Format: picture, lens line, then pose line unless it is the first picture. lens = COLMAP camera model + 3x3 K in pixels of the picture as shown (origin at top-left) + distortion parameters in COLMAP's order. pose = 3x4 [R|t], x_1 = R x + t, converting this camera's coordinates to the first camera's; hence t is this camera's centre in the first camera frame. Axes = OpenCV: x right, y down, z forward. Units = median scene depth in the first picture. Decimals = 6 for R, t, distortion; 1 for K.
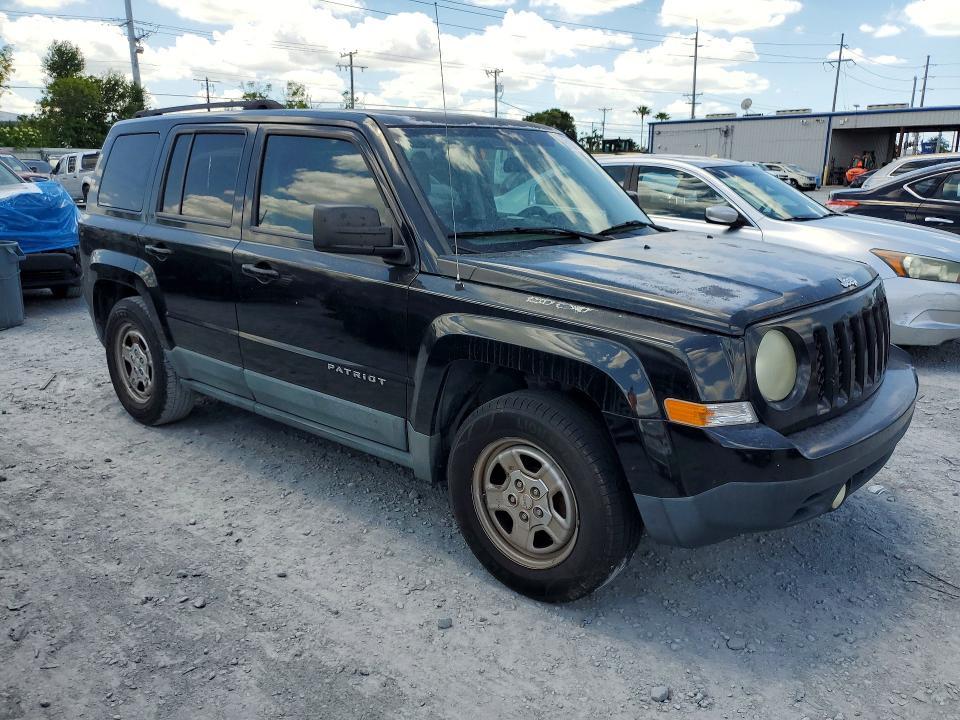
lens RADIAL K [[675.7, 0, 480.0], [0, 675.7, 360.0], [0, 0, 1]] dist [0.042907, -0.046382]
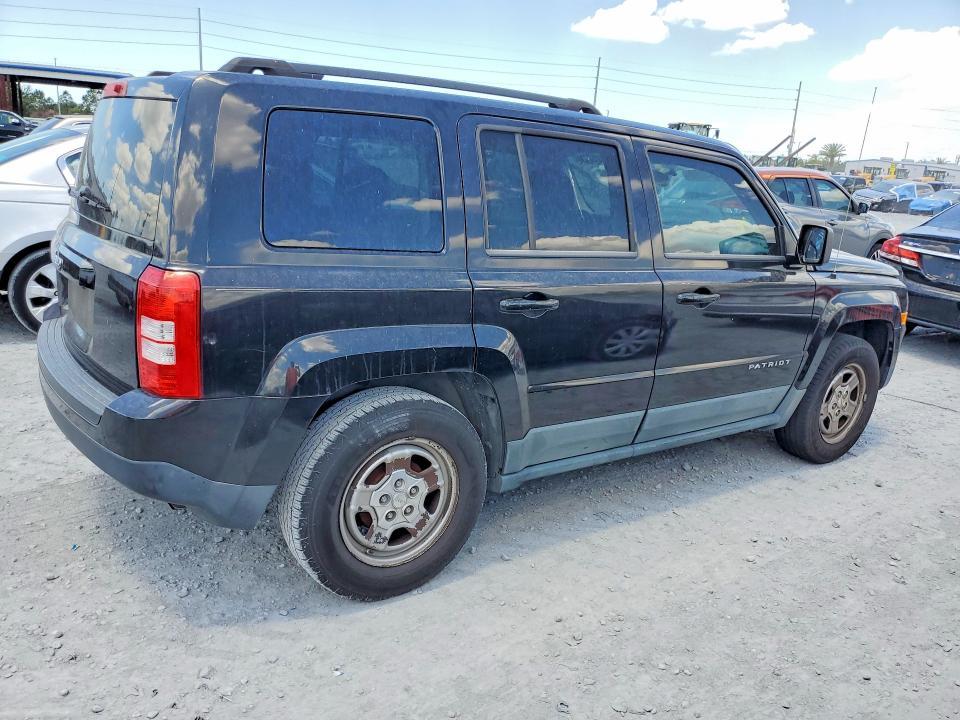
lens RADIAL K [[675.7, 0, 480.0], [0, 675.7, 360.0], [0, 0, 1]] dist [0.042907, -0.046382]
pose [[0.344222, -0.255132, 0.903559, -1.429434], [0.190671, 0.961313, 0.198802, -0.320454], [-0.919324, 0.103850, 0.379551, 0.995771]]
